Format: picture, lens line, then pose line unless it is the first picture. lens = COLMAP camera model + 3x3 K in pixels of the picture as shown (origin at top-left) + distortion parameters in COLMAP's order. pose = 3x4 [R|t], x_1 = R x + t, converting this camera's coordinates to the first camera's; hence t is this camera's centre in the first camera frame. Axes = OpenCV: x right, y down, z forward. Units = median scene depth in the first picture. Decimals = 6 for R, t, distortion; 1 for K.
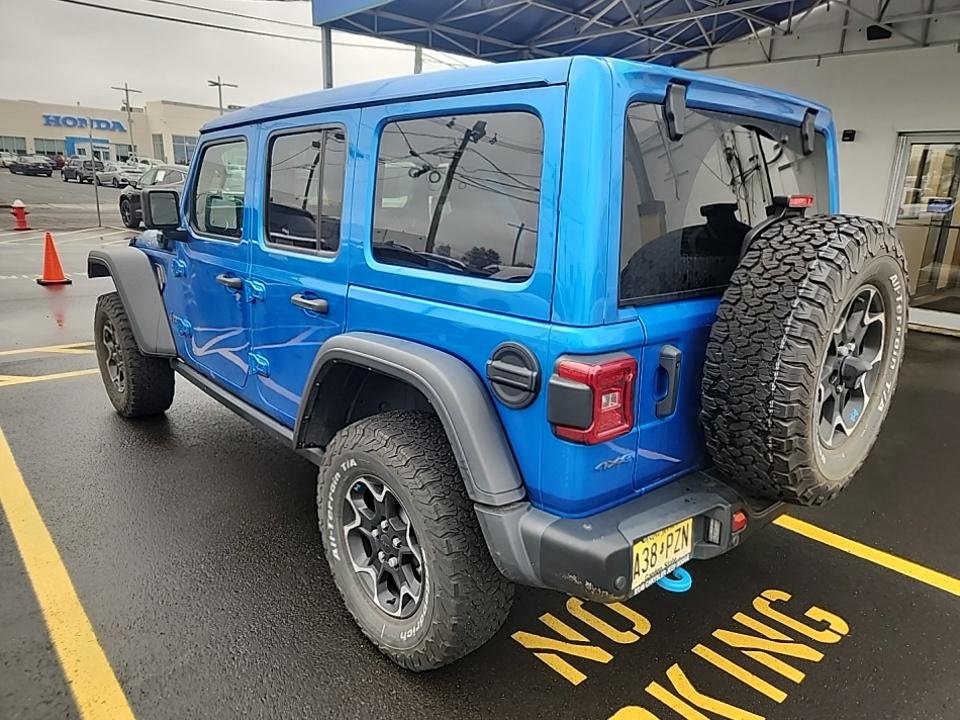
lens RADIAL K [[647.6, 0, 487.4], [0, 647.6, 360.4], [0, 0, 1]] dist [0.070053, -0.068235]
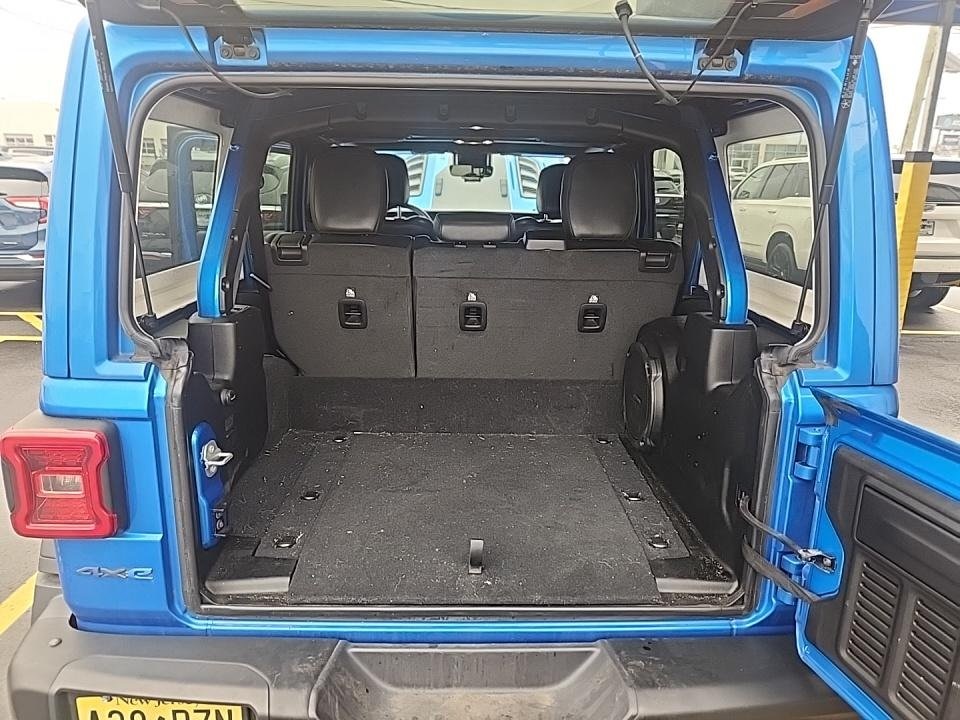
lens RADIAL K [[640.3, 0, 484.3], [0, 640.3, 357.1], [0, 0, 1]] dist [0.073089, -0.057435]
pose [[0.755562, 0.160323, -0.635155, 0.872391], [-0.165983, 0.984802, 0.051131, -0.170583], [0.633700, 0.066792, 0.770690, 0.657990]]
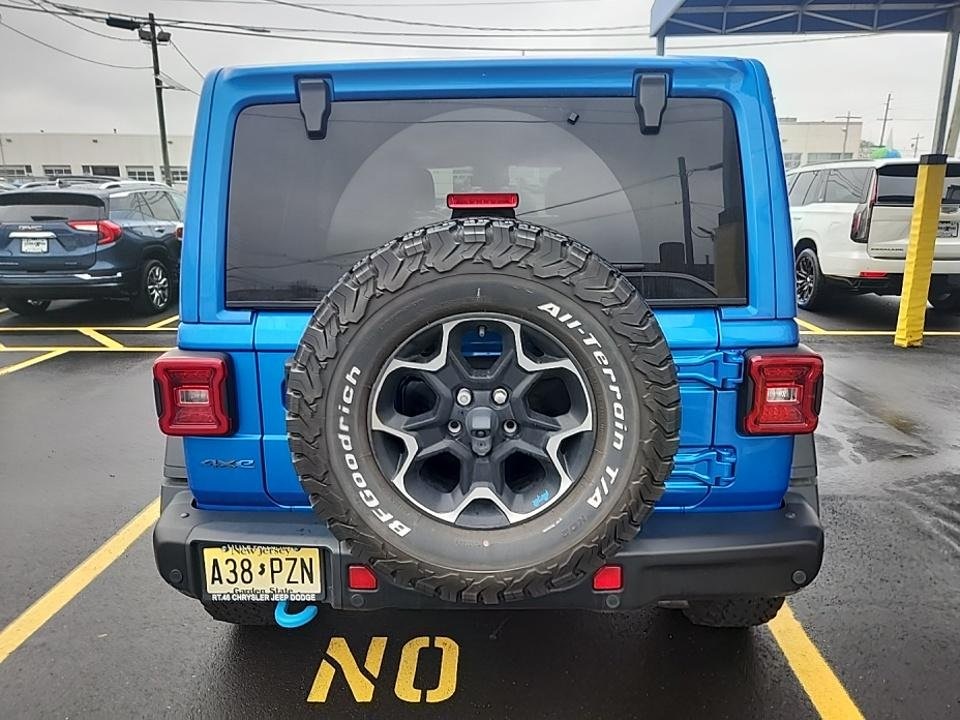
lens RADIAL K [[658.5, 0, 480.0], [0, 658.5, 360.0], [0, 0, 1]] dist [0.074315, -0.067566]
pose [[0.721846, 0.132187, -0.679312, 1.089254], [-0.151822, 0.987924, 0.030911, -0.085618], [0.675195, 0.080821, 0.733199, 0.478226]]
